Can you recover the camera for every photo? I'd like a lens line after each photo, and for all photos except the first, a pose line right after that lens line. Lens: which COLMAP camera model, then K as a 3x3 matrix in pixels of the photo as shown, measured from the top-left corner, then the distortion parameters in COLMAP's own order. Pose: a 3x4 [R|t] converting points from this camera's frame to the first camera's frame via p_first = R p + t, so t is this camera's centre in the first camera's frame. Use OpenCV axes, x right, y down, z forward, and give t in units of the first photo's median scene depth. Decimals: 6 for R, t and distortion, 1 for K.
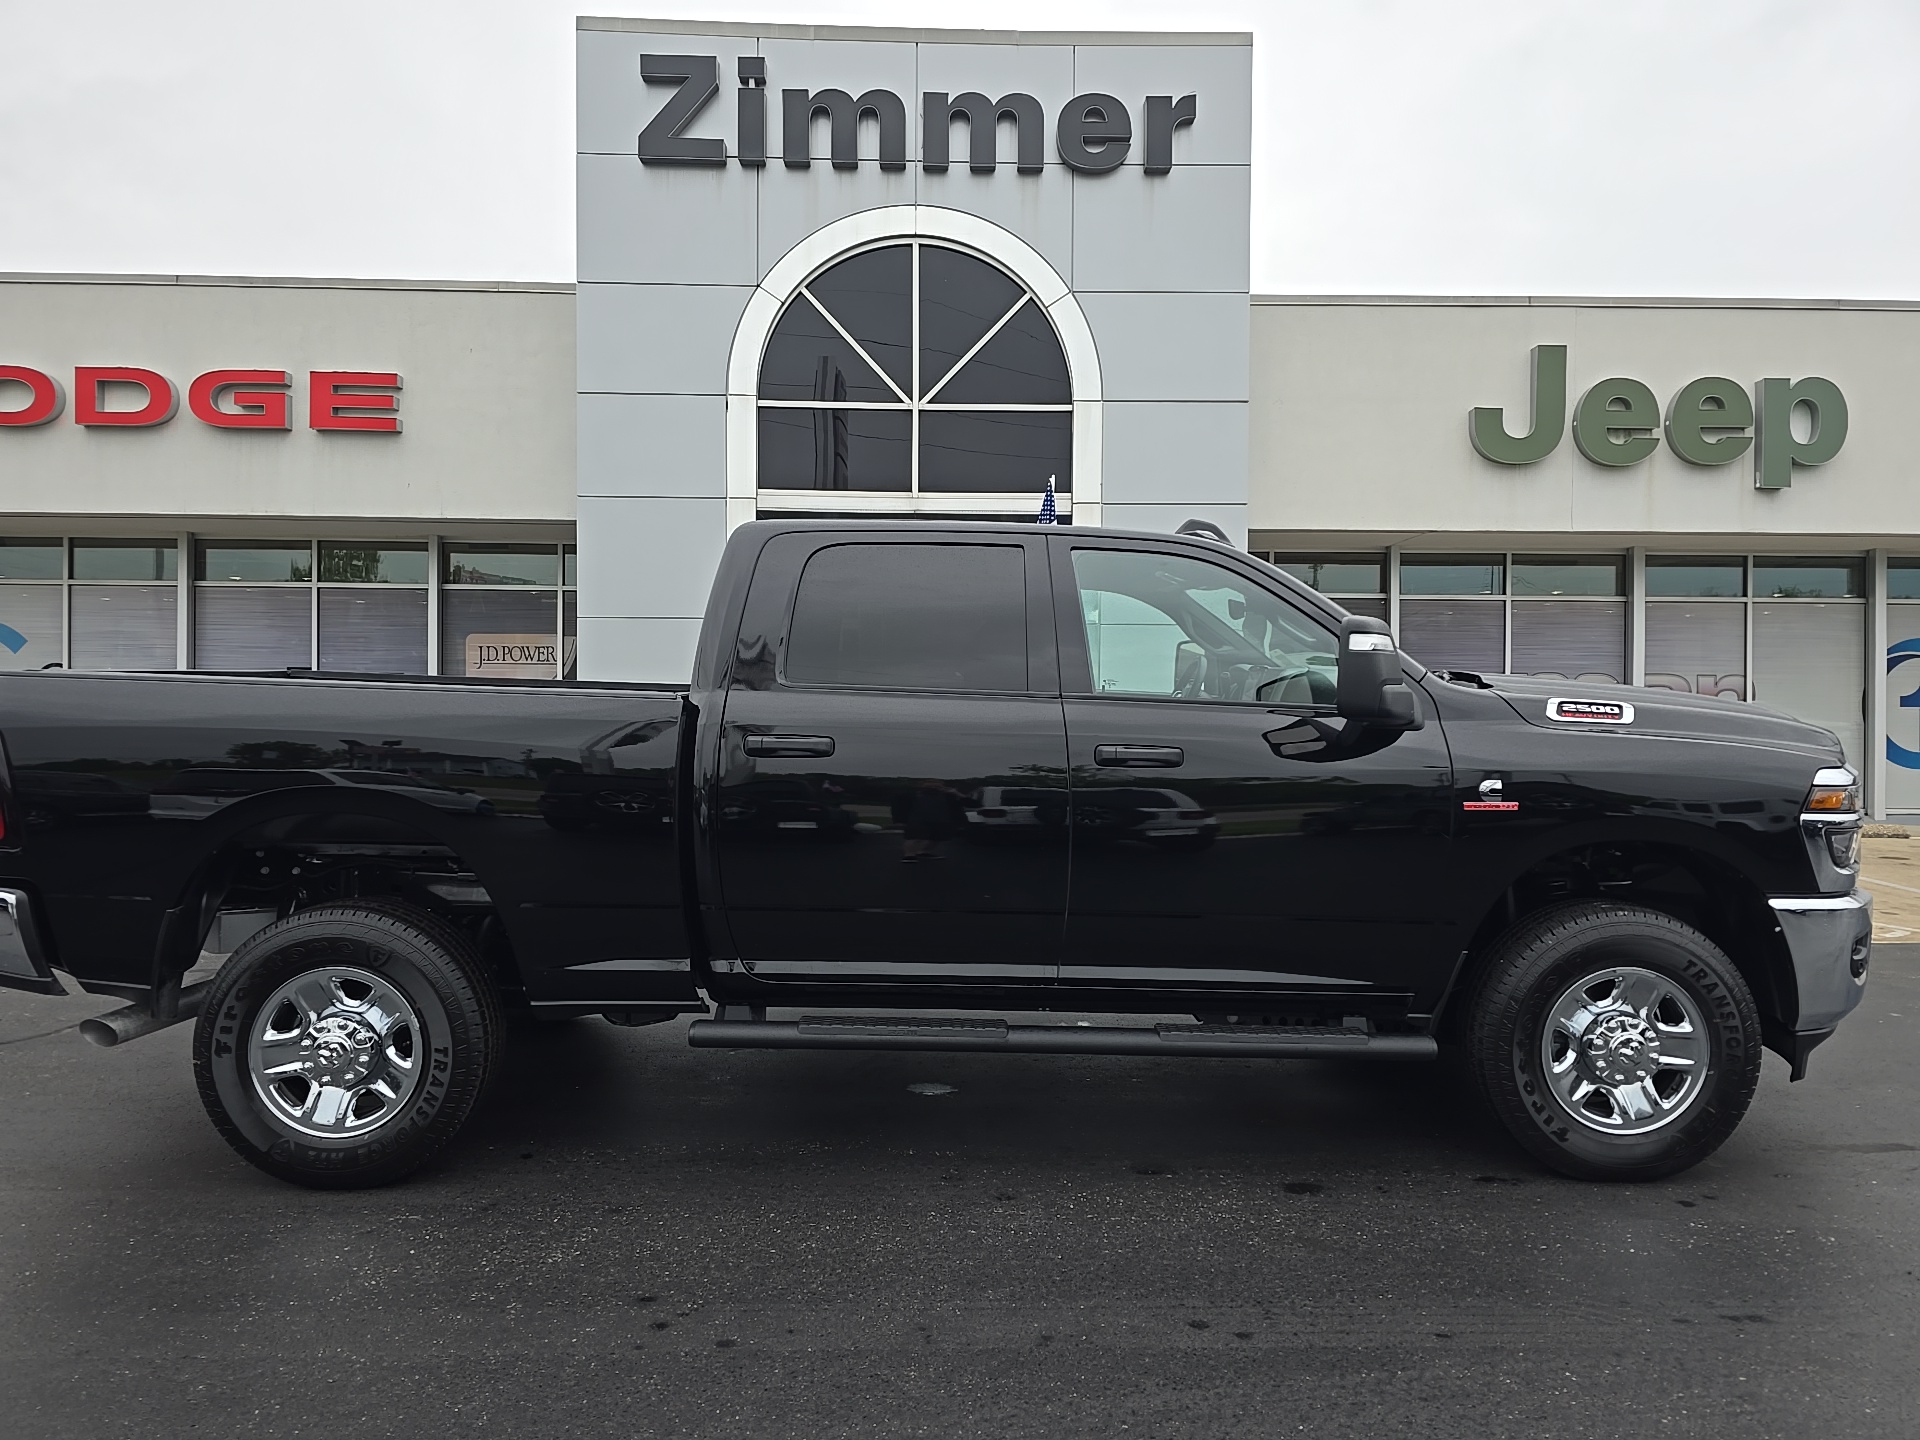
lens RADIAL K [[1280.1, 0, 967.2], [0, 1280.1, 717.1], [0, 0, 1]] dist [0.064075, -0.059358]
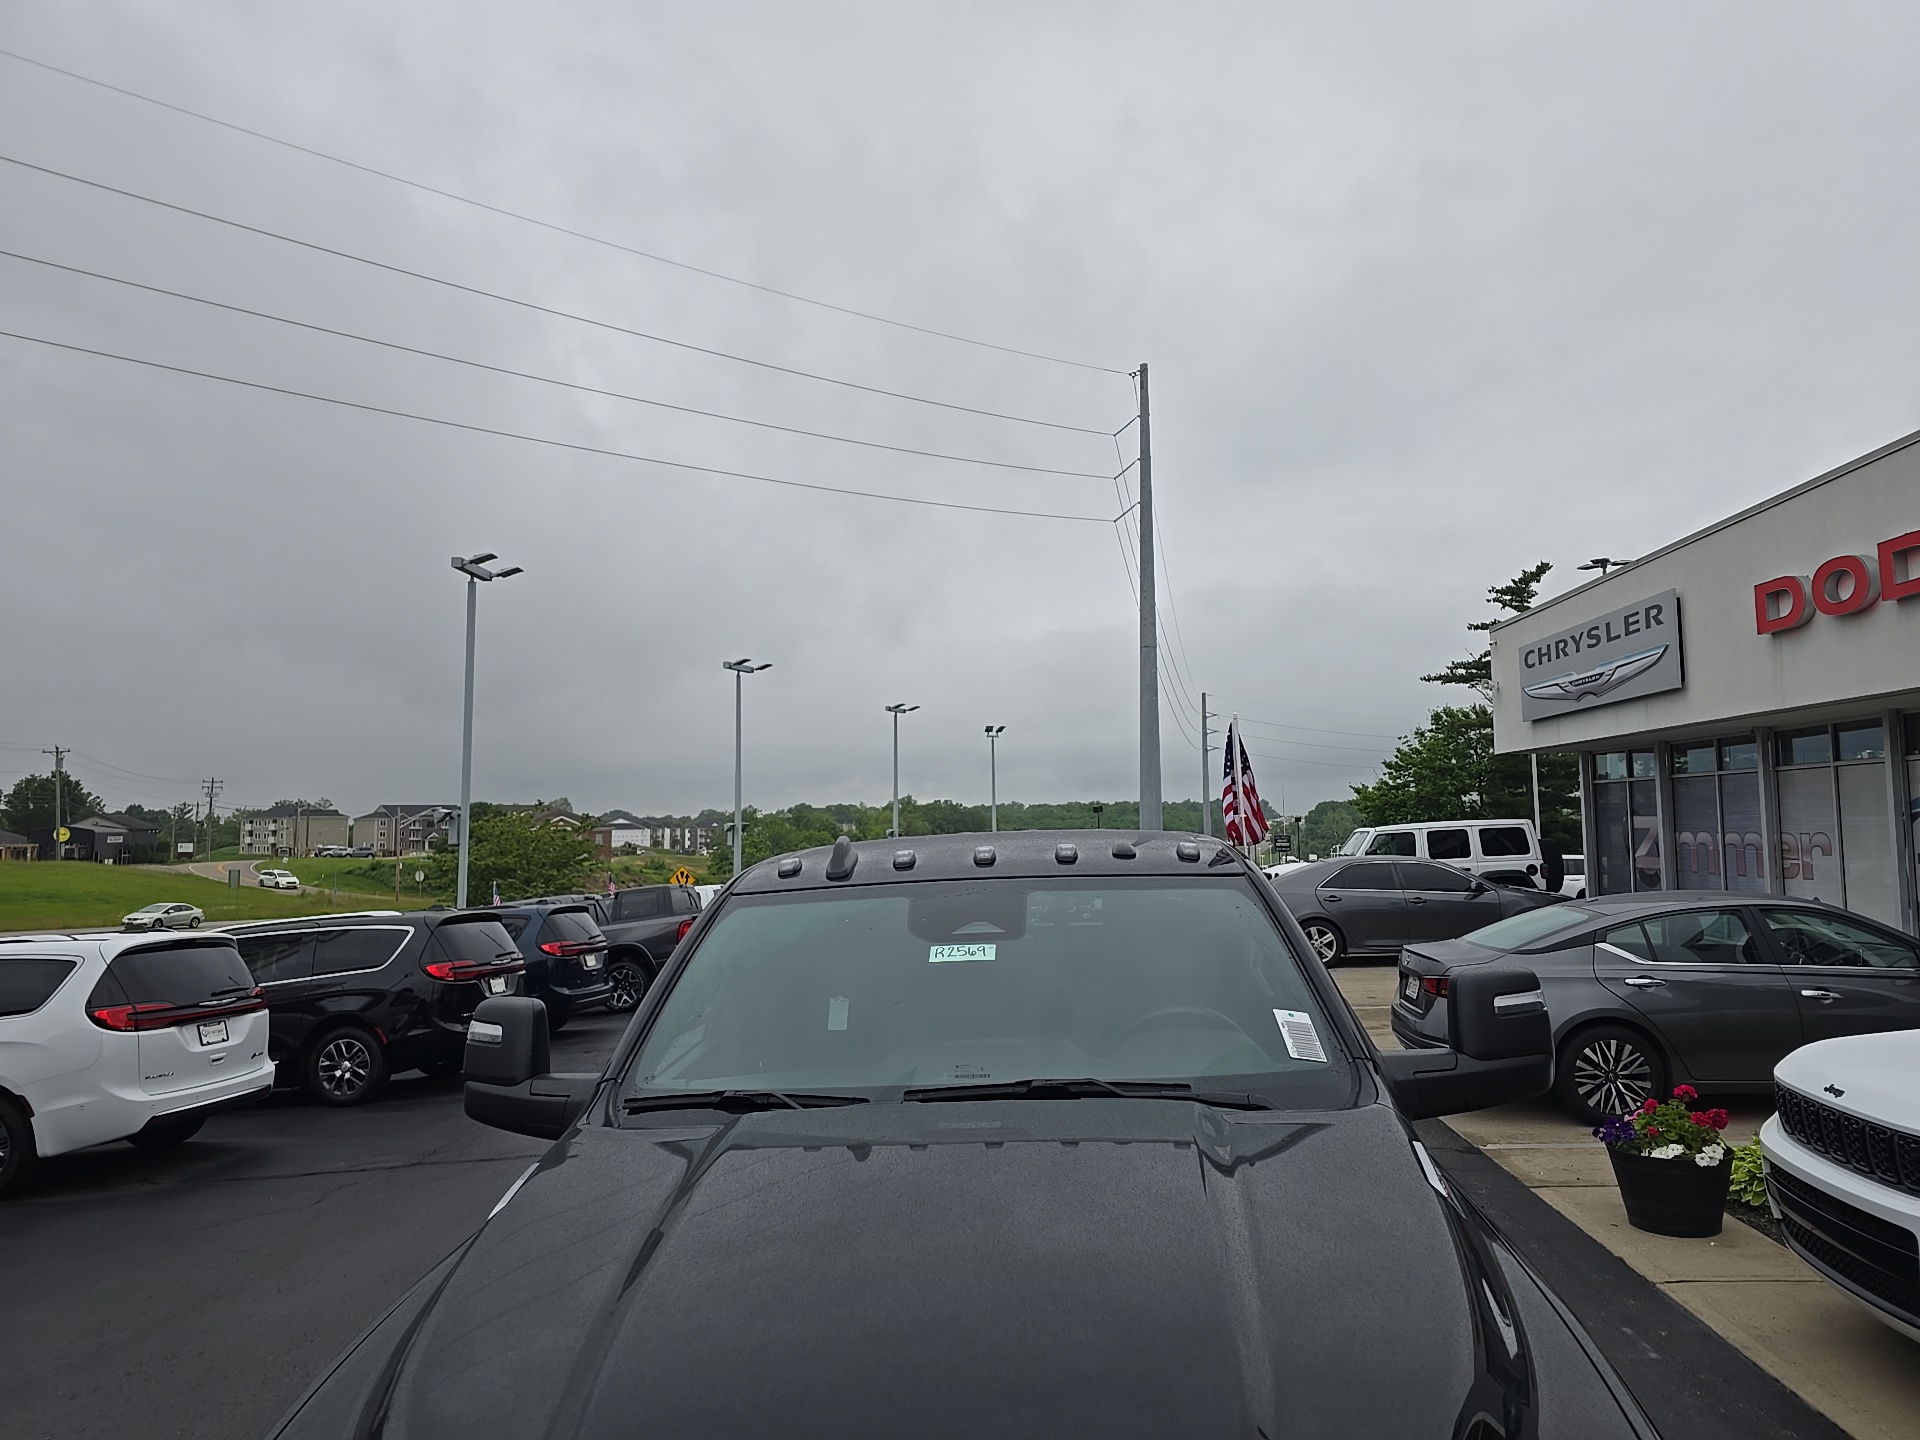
lens RADIAL K [[1280.1, 0, 963.0], [0, 1280.1, 709.4], [0, 0, 1]] dist [0.064075, -0.059358]
pose [[-0.098314, -0.095037, -0.990607, 1.100696], [0.007308, 0.995334, -0.096216, -0.170475], [0.995129, -0.016698, -0.097161, 1.272072]]
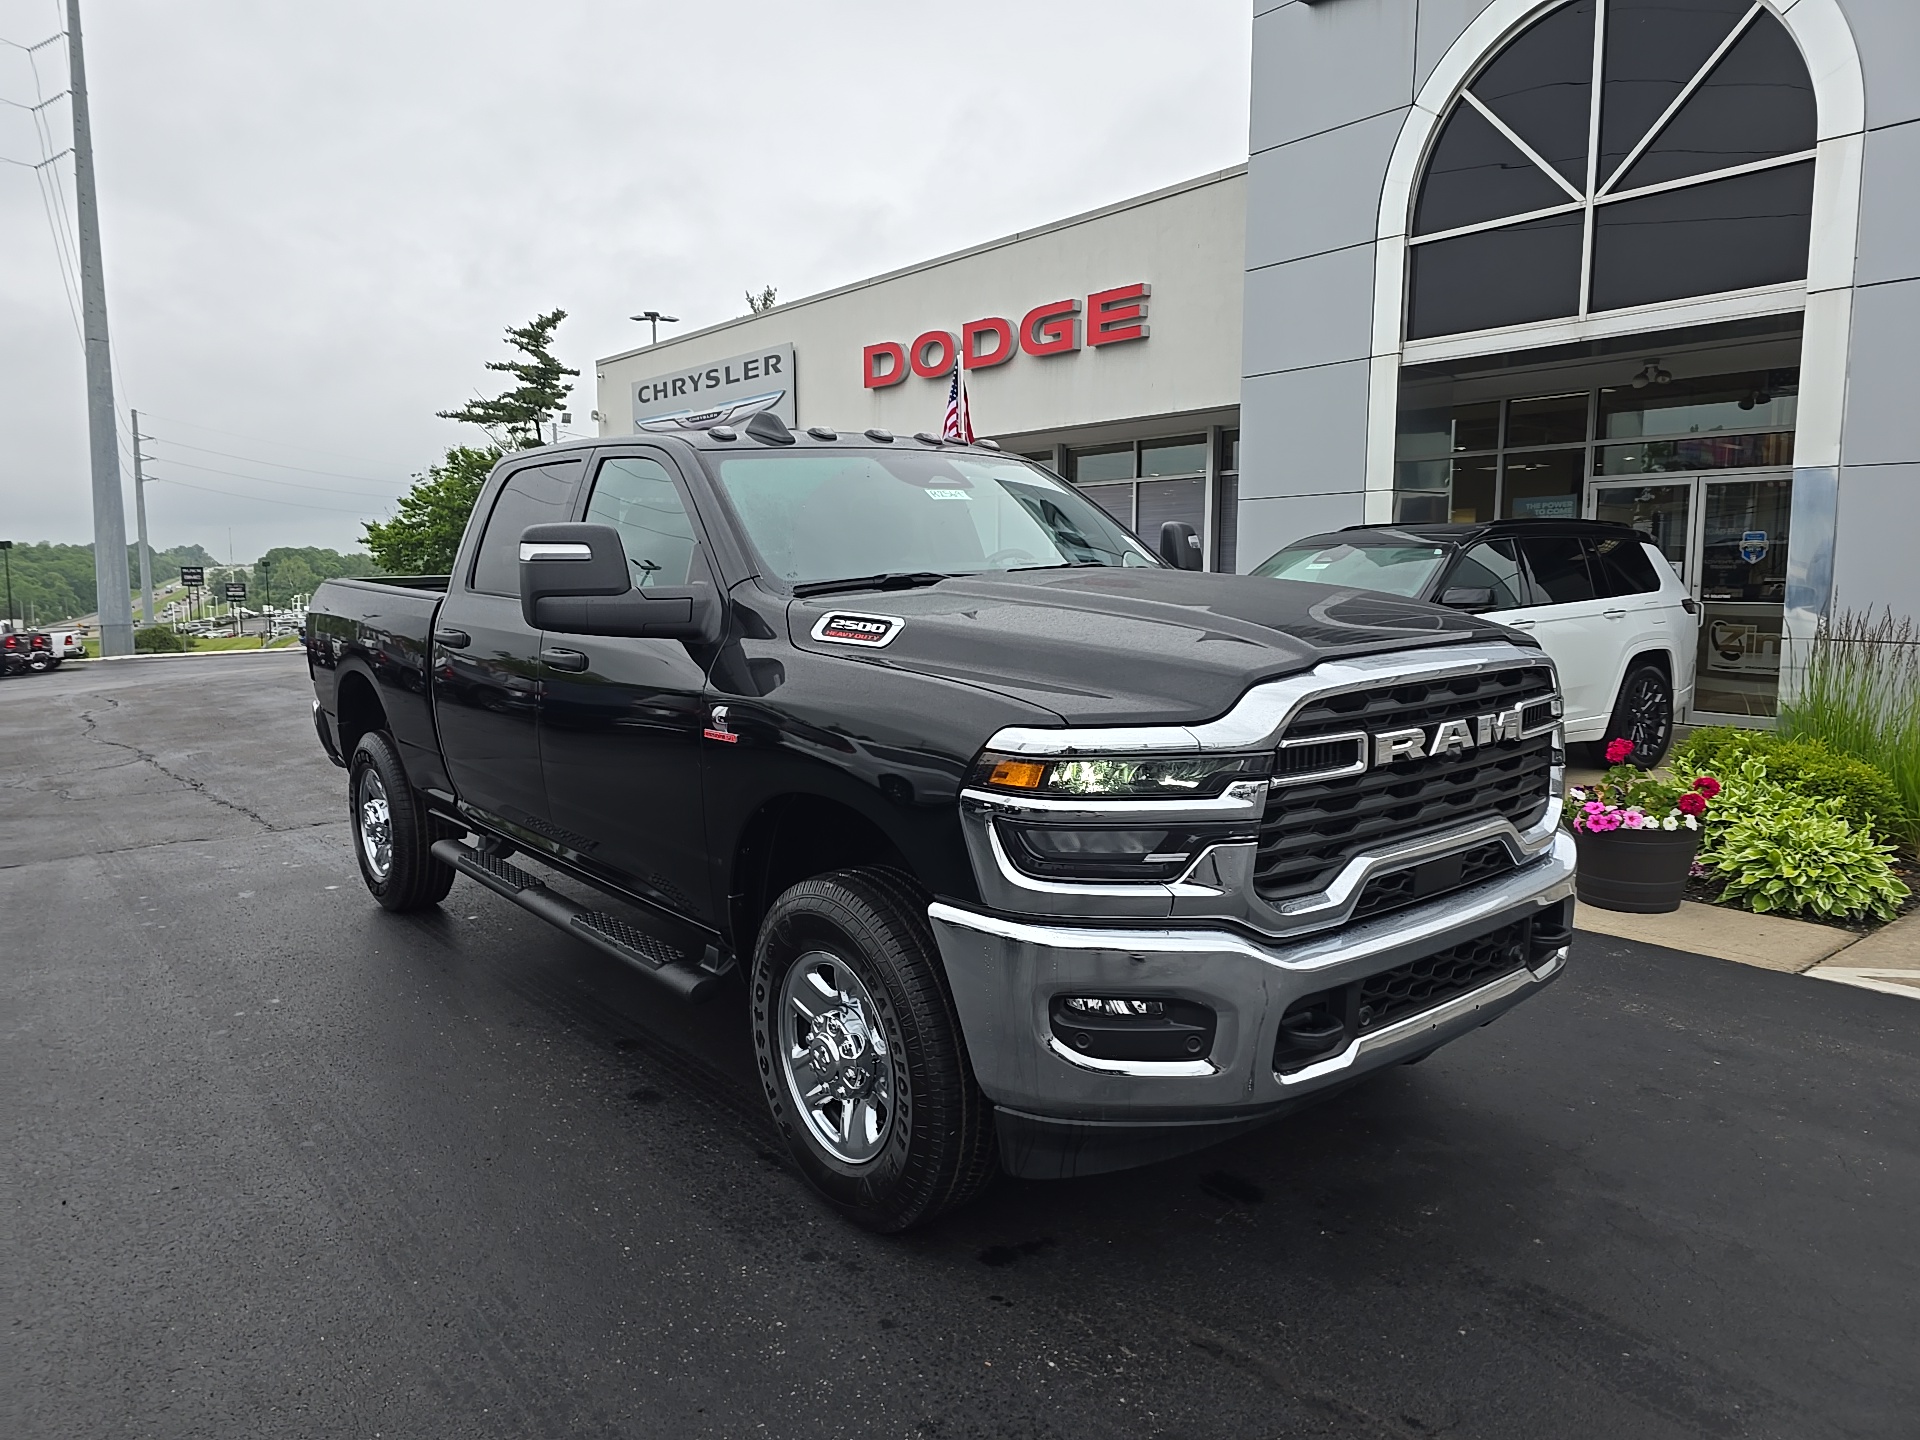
lens RADIAL K [[1280.1, 0, 971.2], [0, 1280.1, 714.7], [0, 0, 1]] dist [0.064075, -0.059358]
pose [[0.617923, 0.080235, -0.782134, 1.147966], [-0.000308, 0.994804, 0.101809, -0.032144], [0.786238, -0.062669, 0.614737, 0.586146]]
